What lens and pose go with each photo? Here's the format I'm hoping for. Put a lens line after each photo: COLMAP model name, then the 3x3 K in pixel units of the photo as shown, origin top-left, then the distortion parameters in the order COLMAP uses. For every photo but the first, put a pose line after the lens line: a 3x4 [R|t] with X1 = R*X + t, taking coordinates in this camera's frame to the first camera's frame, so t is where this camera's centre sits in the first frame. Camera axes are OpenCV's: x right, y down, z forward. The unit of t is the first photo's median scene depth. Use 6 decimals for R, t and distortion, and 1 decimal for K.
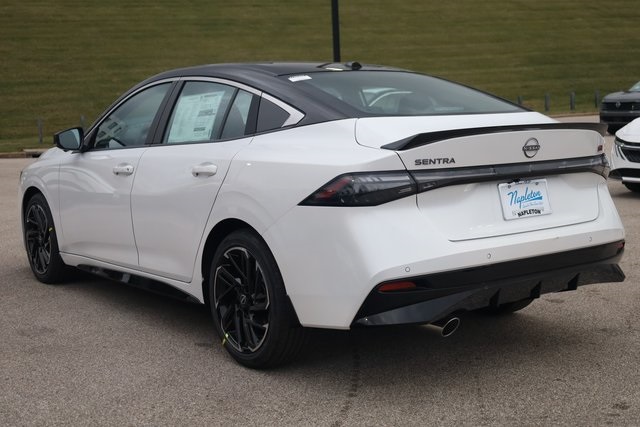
lens RADIAL K [[938.5, 0, 319.2], [0, 938.5, 213.6], [0, 0, 1]] dist [-0.040160, 0.000000]
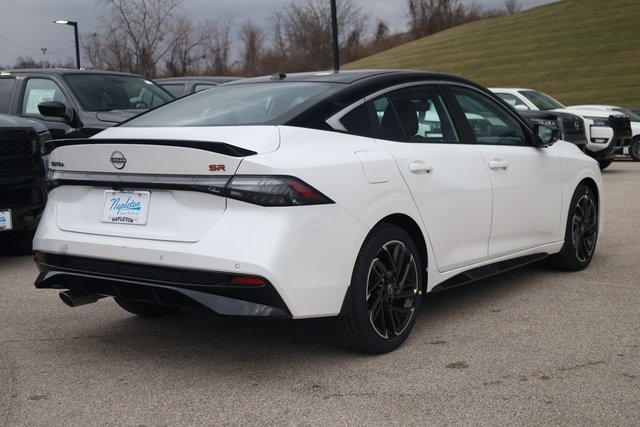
lens RADIAL K [[938.5, 0, 319.5], [0, 938.5, 213.5], [0, 0, 1]] dist [-0.040160, 0.000000]
pose [[0.296503, 0.126156, -0.946663, 1.312392], [-0.095250, 0.990201, 0.102125, -0.140043], [0.950270, 0.059889, 0.305614, 0.882181]]
